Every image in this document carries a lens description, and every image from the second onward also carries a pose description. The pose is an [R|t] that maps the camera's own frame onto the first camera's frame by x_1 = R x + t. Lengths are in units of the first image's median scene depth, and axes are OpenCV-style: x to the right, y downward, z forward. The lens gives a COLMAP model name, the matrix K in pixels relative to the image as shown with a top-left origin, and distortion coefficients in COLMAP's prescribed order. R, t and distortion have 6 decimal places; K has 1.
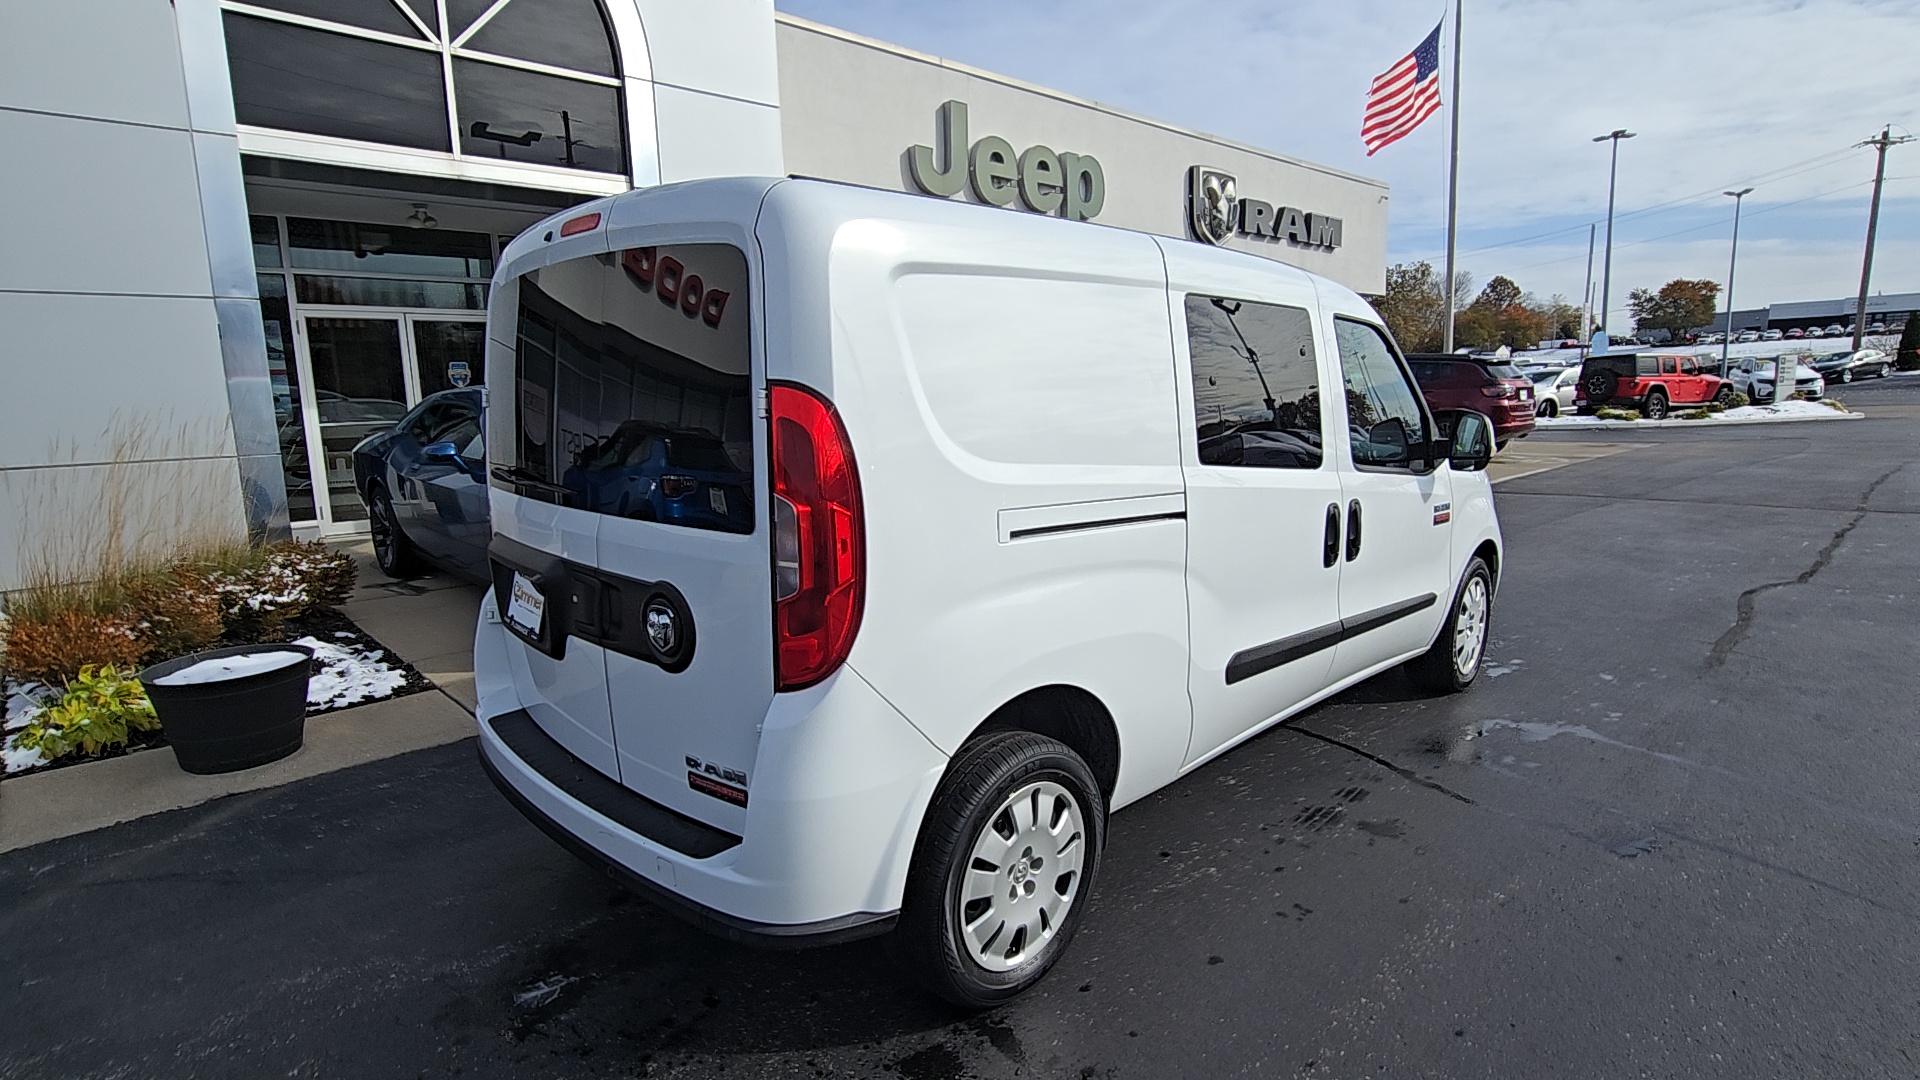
lens RADIAL K [[967.9, 0, 949.3], [0, 967.9, 550.1], [0, 0, 1]] dist [-0.001133, -0.000017]
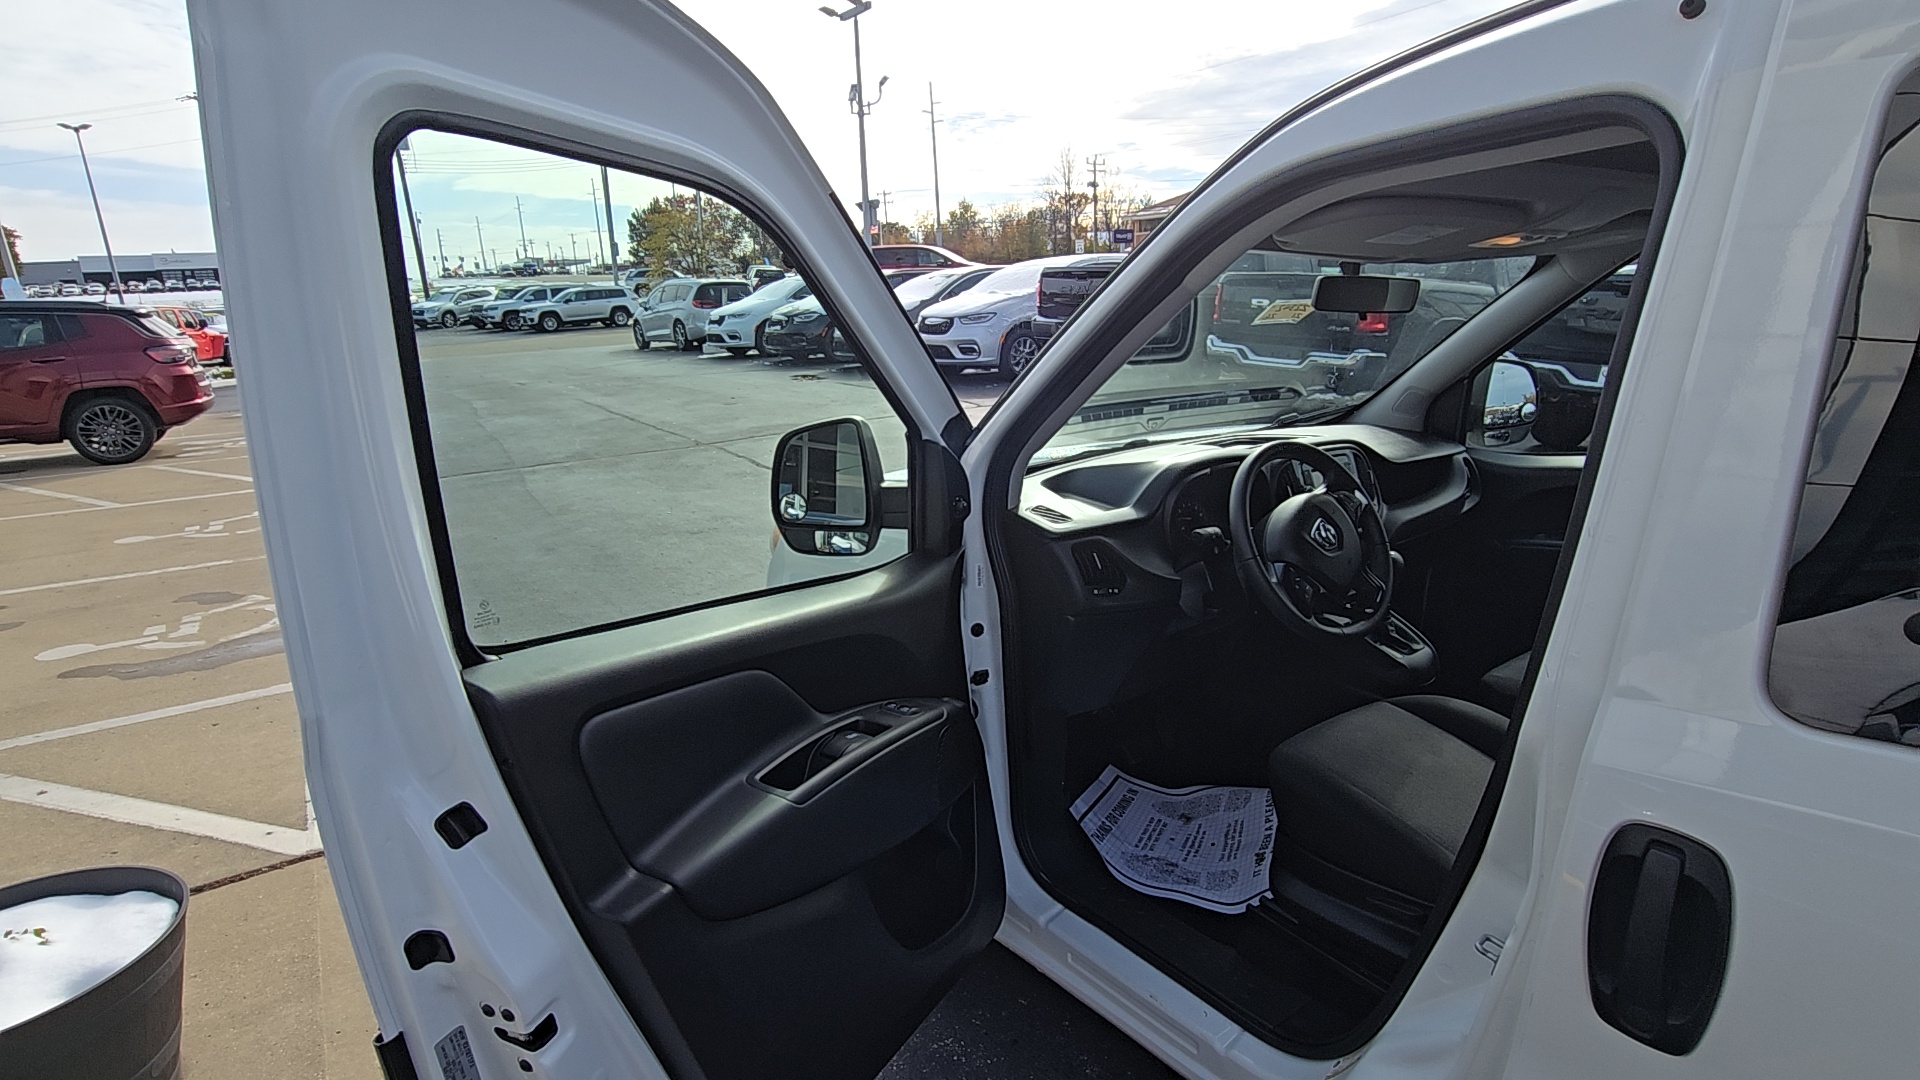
lens RADIAL K [[967.9, 0, 953.2], [0, 967.9, 538.8], [0, 0, 1]] dist [-0.001133, -0.000017]
pose [[0.149092, -0.228768, 0.961996, -0.057879], [0.196540, 0.960315, 0.197908, -0.065753], [-0.969094, 0.159565, 0.188137, 0.353634]]
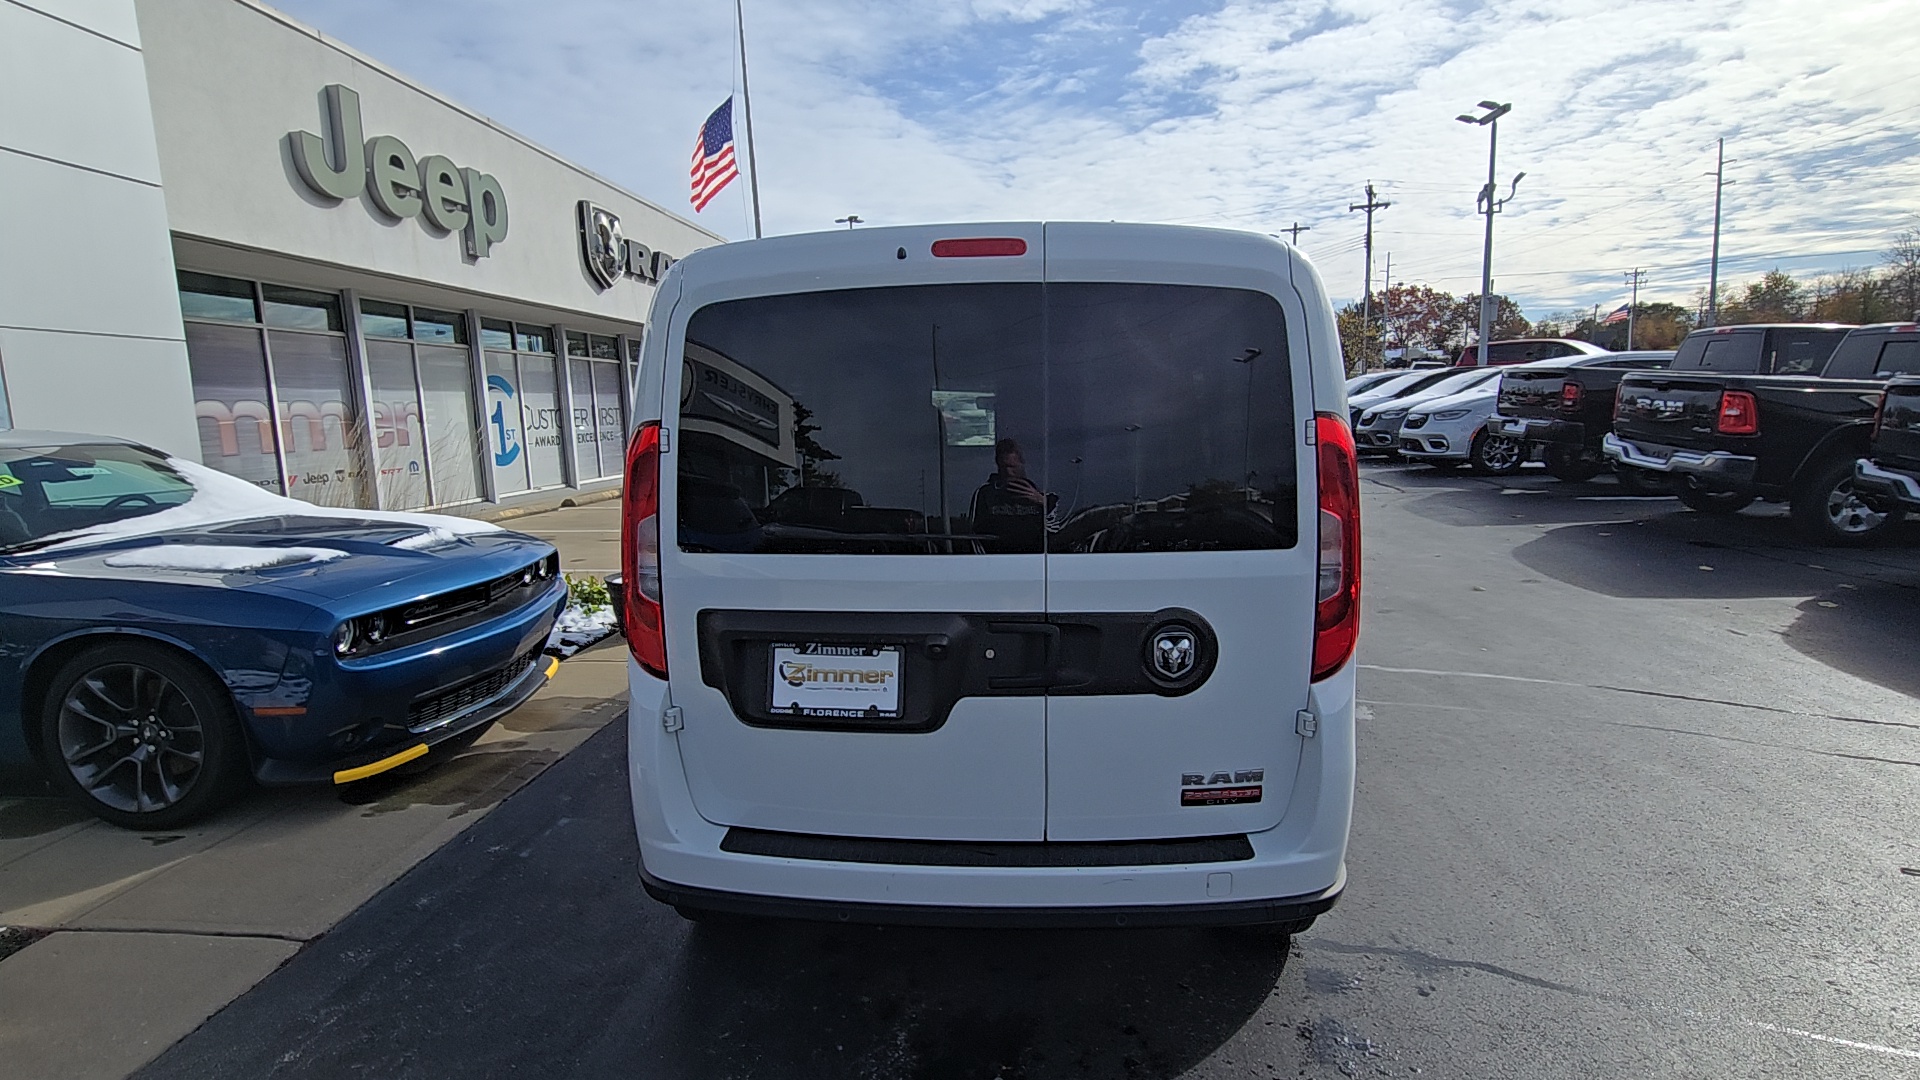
lens RADIAL K [[967.9, 0, 952.6], [0, 967.9, 548.3], [0, 0, 1]] dist [-0.001133, -0.000017]
pose [[0.743568, -0.095326, 0.661830, -0.173187], [0.122471, 0.992458, 0.005351, -0.009749], [-0.657348, 0.077076, 0.749635, 0.057612]]
